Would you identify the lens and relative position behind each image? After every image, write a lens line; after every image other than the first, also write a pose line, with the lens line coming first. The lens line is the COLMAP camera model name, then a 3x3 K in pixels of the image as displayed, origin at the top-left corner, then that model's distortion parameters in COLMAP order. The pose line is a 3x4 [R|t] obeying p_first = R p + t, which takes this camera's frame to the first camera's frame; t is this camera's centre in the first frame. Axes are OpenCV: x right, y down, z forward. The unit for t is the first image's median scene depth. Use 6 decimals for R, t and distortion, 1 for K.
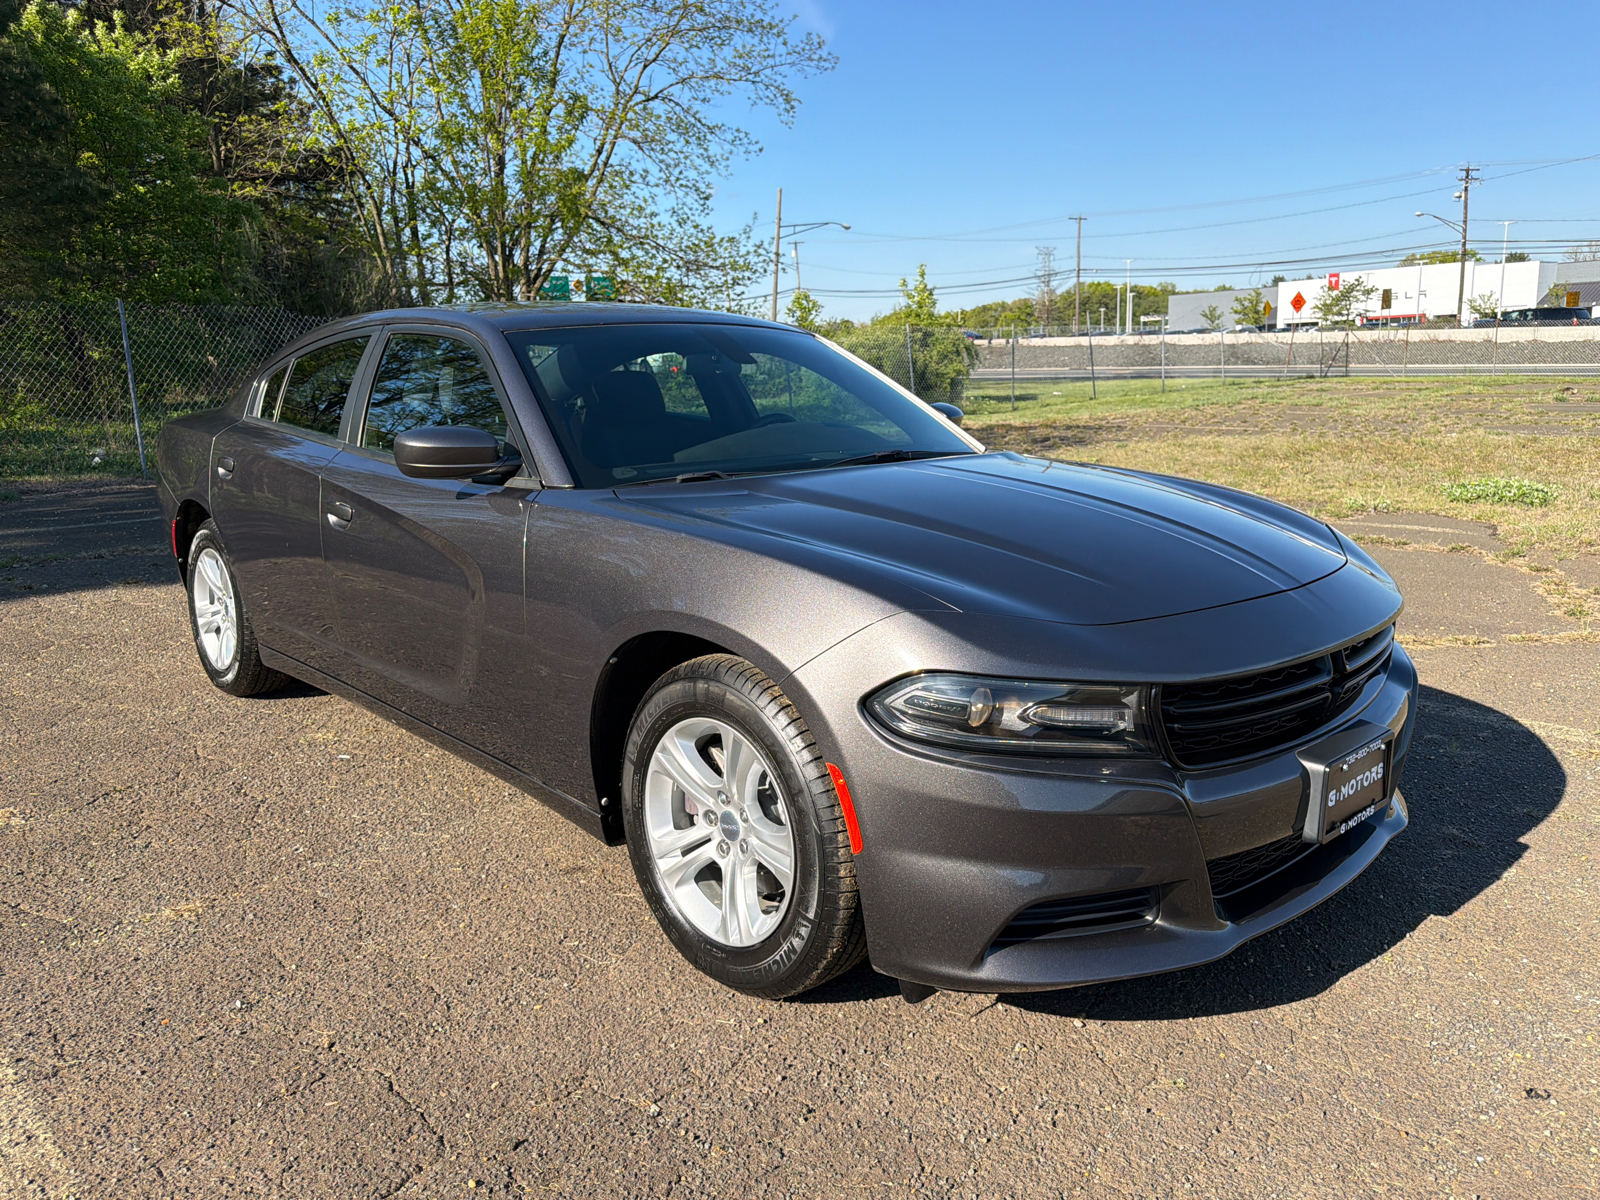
lens RADIAL K [[1157.1, 0, 800.0], [0, 1157.1, 600.0], [0, 0, 1]] dist [0.065006, -0.083980]
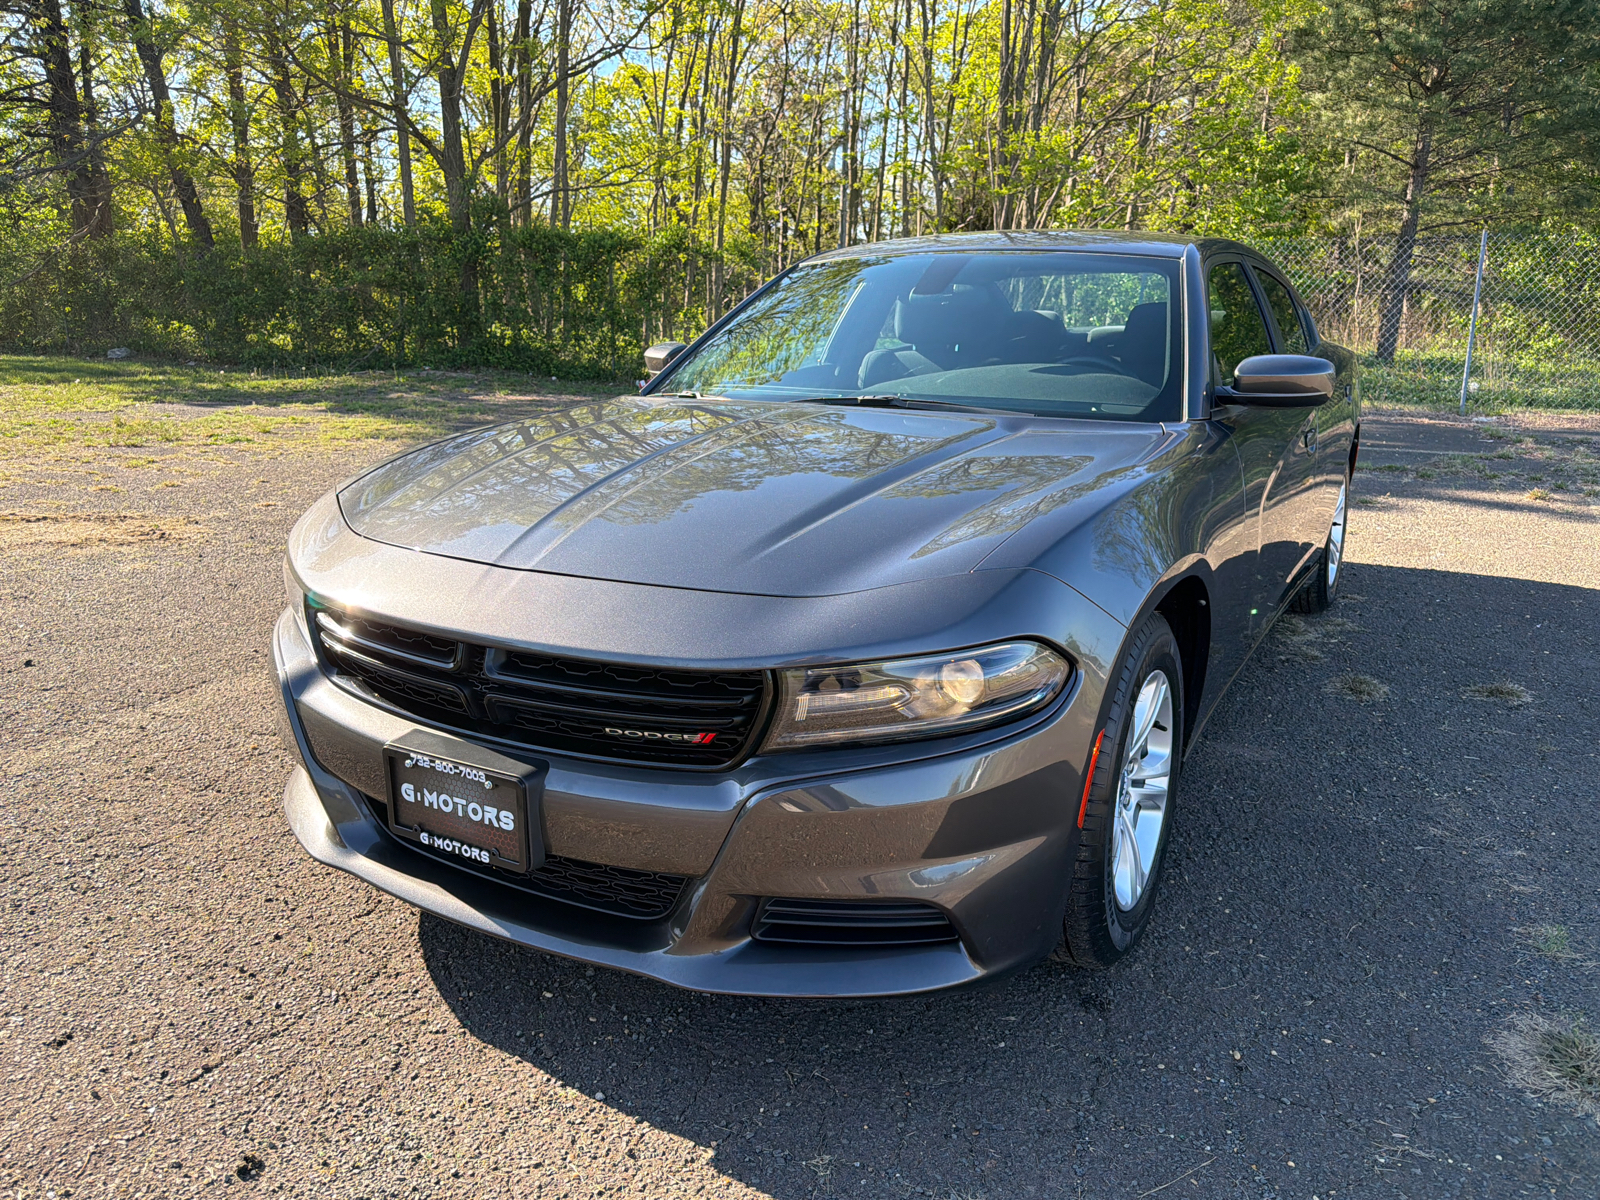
lens RADIAL K [[1153.9, 0, 755.9], [0, 1153.9, 604.6], [0, 0, 1]] dist [0.000827, -0.012740]
pose [[0.299205, 0.254999, -0.919484, 0.083065], [-0.196043, 0.959500, 0.202303, -0.012937], [0.933833, 0.119728, 0.337078, 0.061986]]
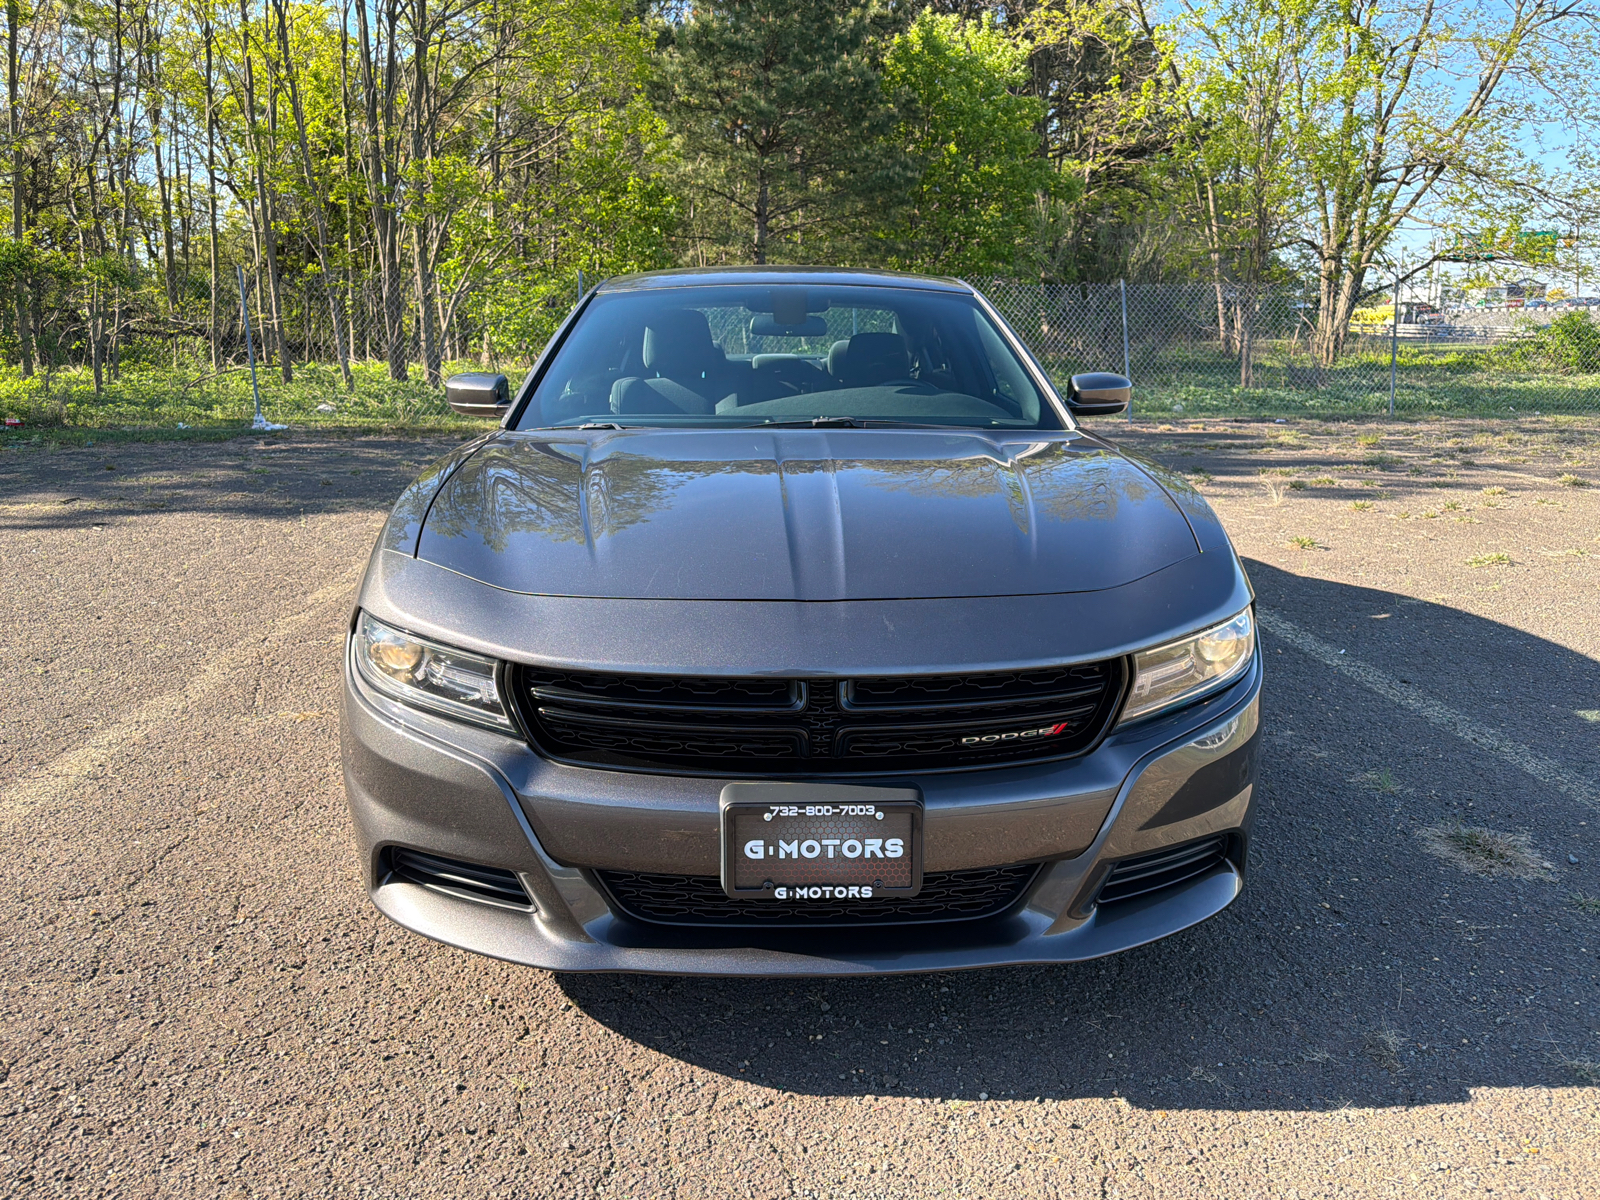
lens RADIAL K [[1168.0, 0, 800.0], [0, 1168.0, 600.0], [0, 0, 1]] dist [0.041836, -0.039387]
pose [[0.761596, 0.159759, -0.628052, 0.061236], [-0.144432, 0.986605, 0.075823, -0.004831], [0.631753, 0.032964, 0.774469, 0.023984]]
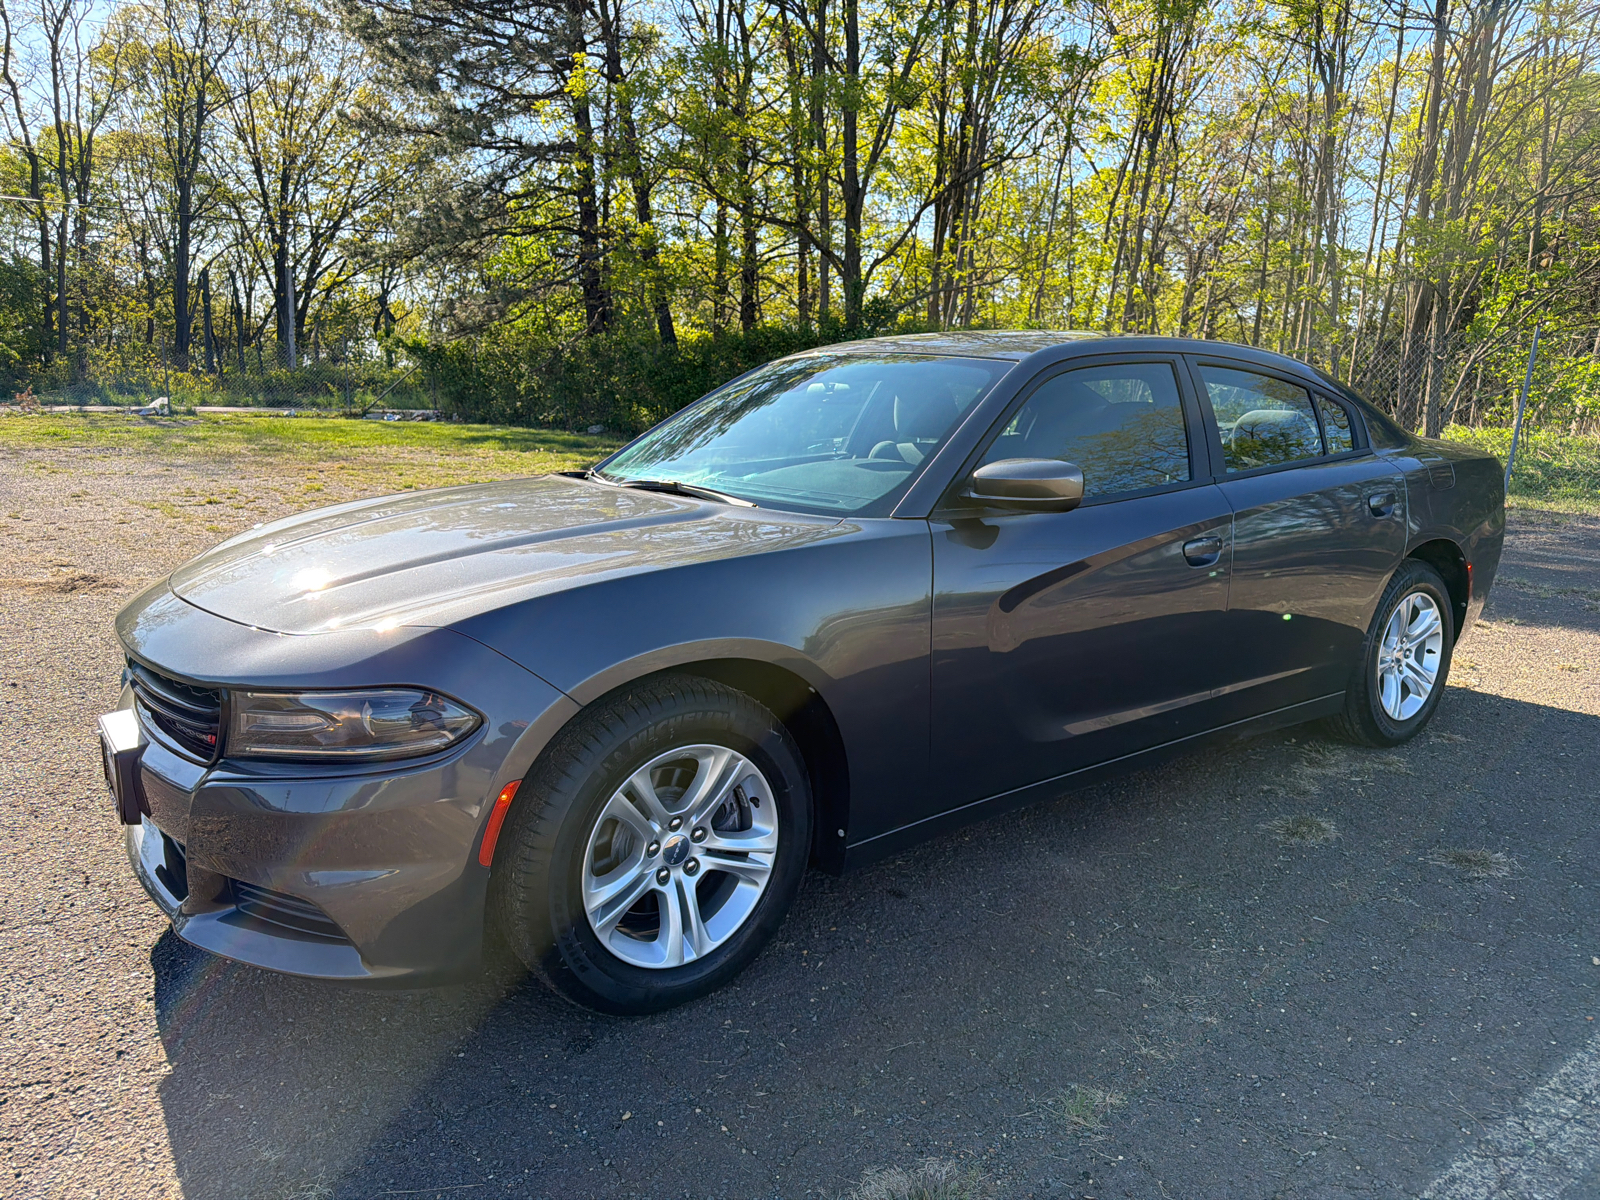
lens RADIAL K [[1070.2, 0, 784.9], [0, 1070.2, 627.4], [0, 0, 1]] dist [0.045357, -0.055528]
pose [[-0.087816, 0.227222, -0.969875, 0.091345], [-0.211621, 0.947157, 0.241061, -0.024149], [0.973399, 0.226415, -0.035091, 0.111832]]
